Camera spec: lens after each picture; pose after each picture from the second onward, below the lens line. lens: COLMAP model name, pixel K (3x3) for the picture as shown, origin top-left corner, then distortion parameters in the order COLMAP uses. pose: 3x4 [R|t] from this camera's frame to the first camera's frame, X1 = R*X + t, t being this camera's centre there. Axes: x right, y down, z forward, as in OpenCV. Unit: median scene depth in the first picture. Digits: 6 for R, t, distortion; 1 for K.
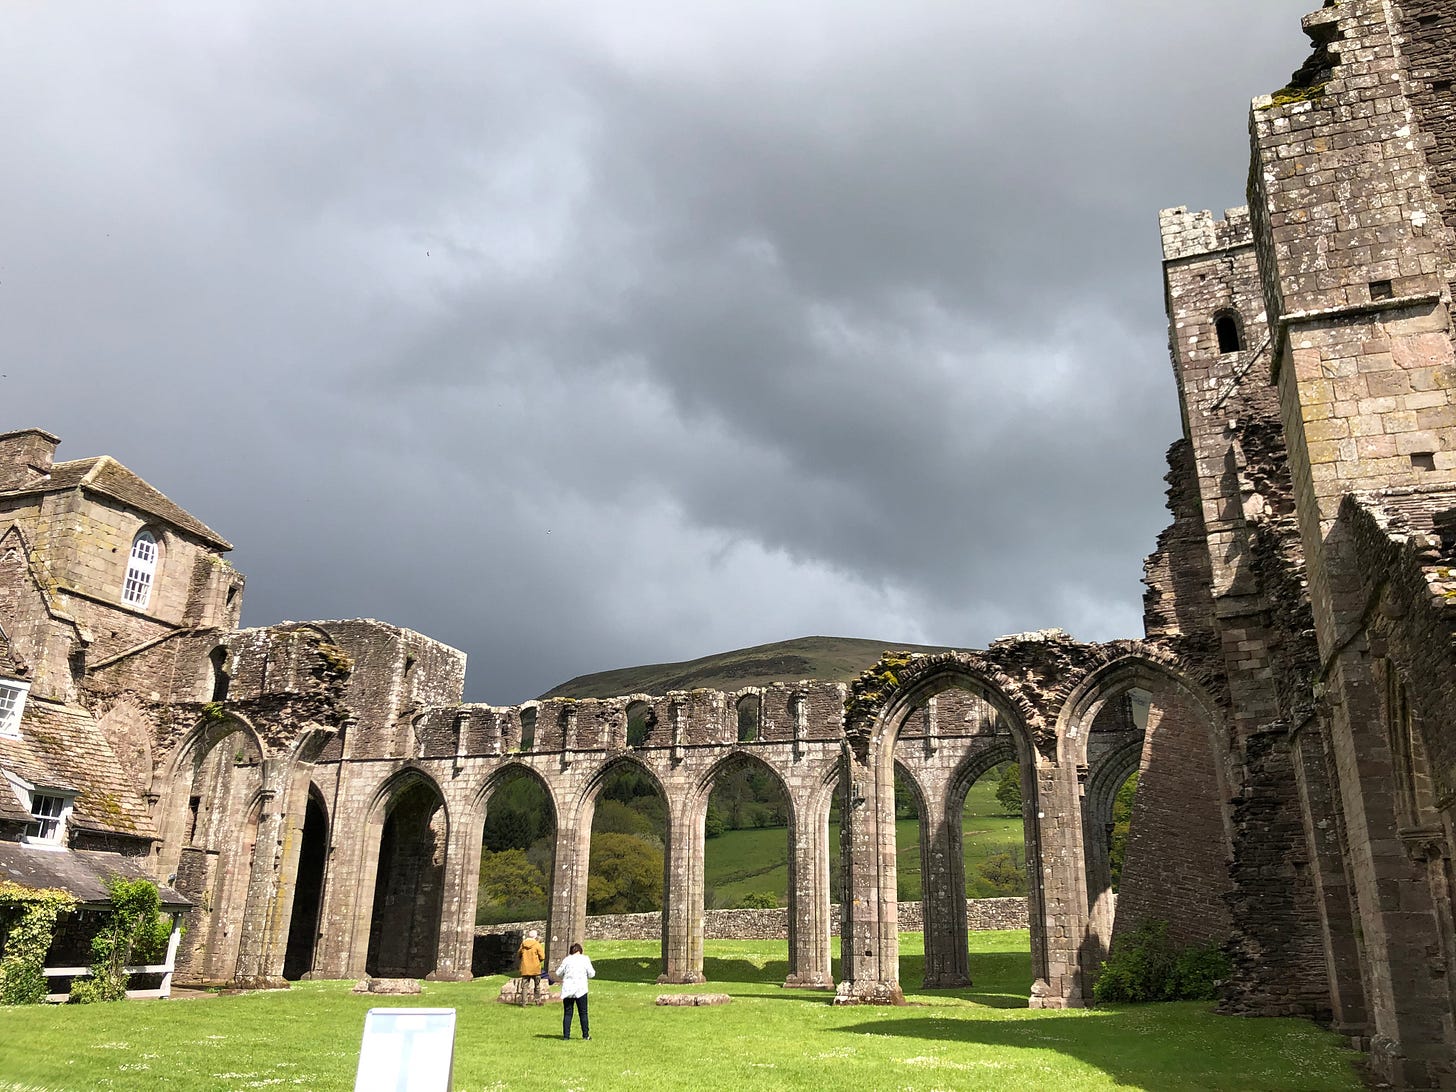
lens RADIAL K [[1210.2, 0, 732.6], [0, 1210.2, 537.0], [0, 0, 1]] dist [0.051322, -0.016378]
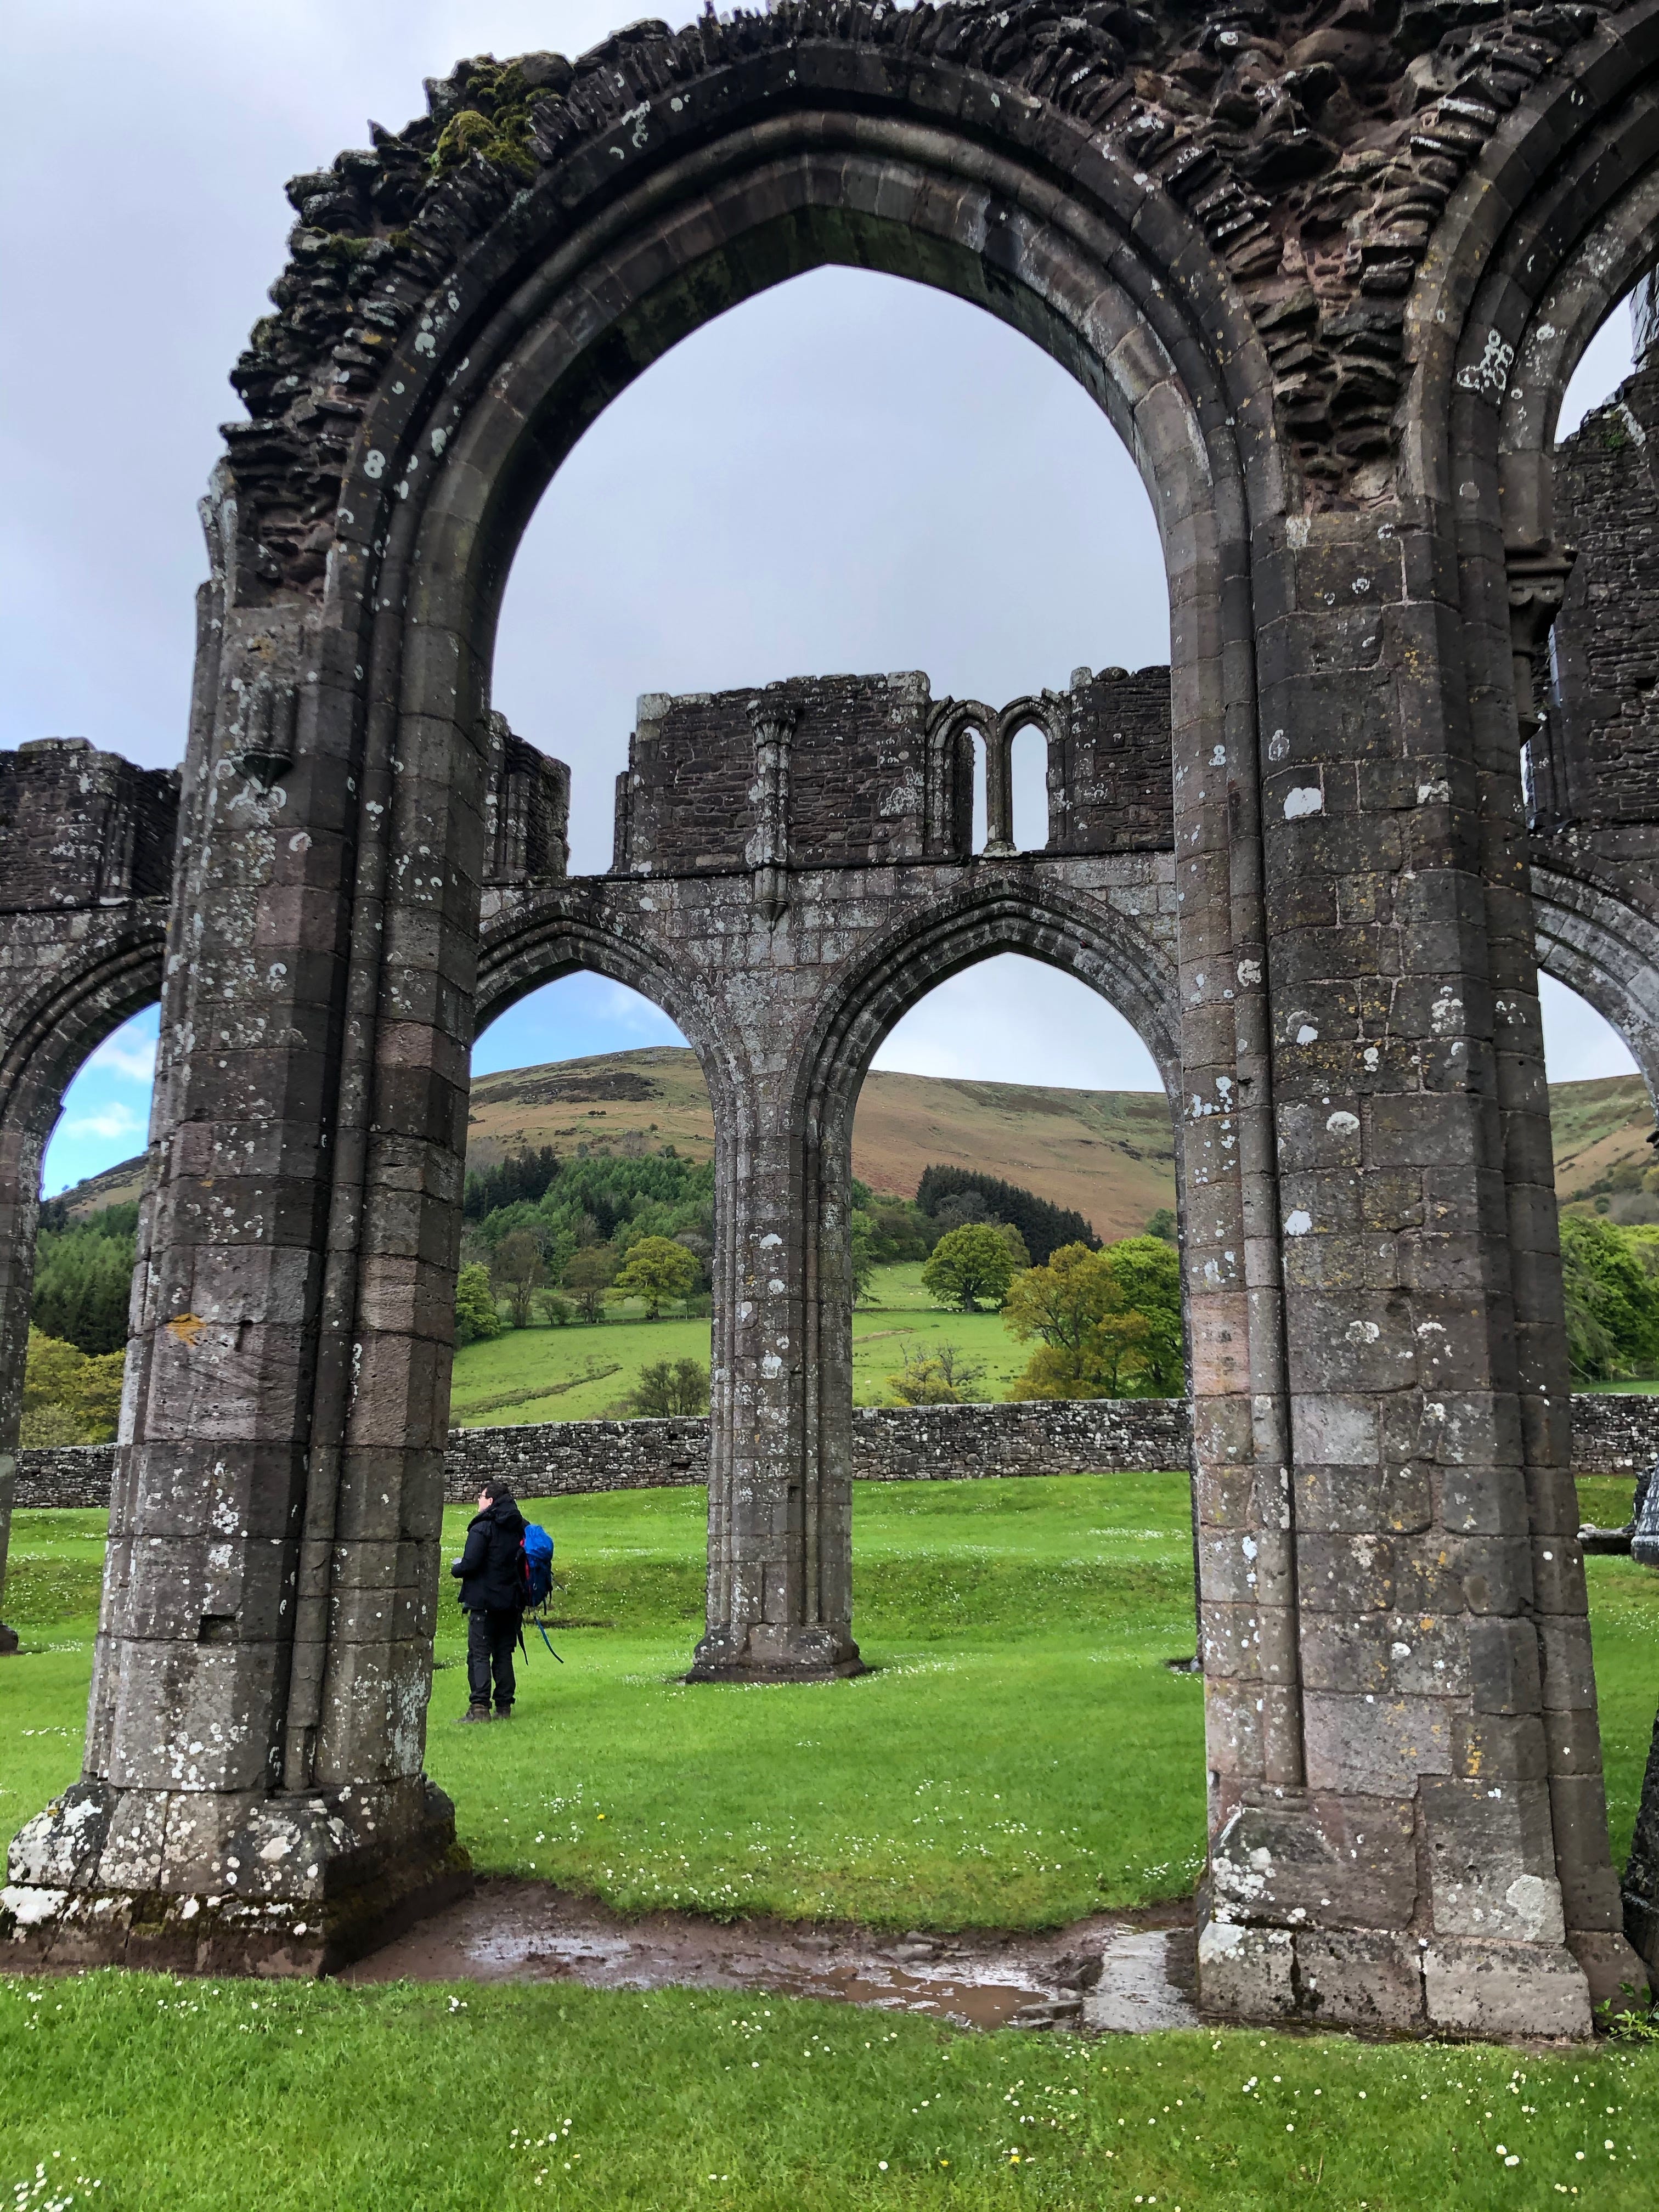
lens RADIAL K [[1838.6, 0, 831.9], [0, 1838.6, 1113.4], [0, 0, 1]] dist [0.051322, -0.016378]
pose [[0.987014, 0.027658, 0.158234, 0.109549], [-0.045827, 0.992610, 0.112358, 0.174830], [-0.153957, -0.118151, 0.980988, 0.544572]]
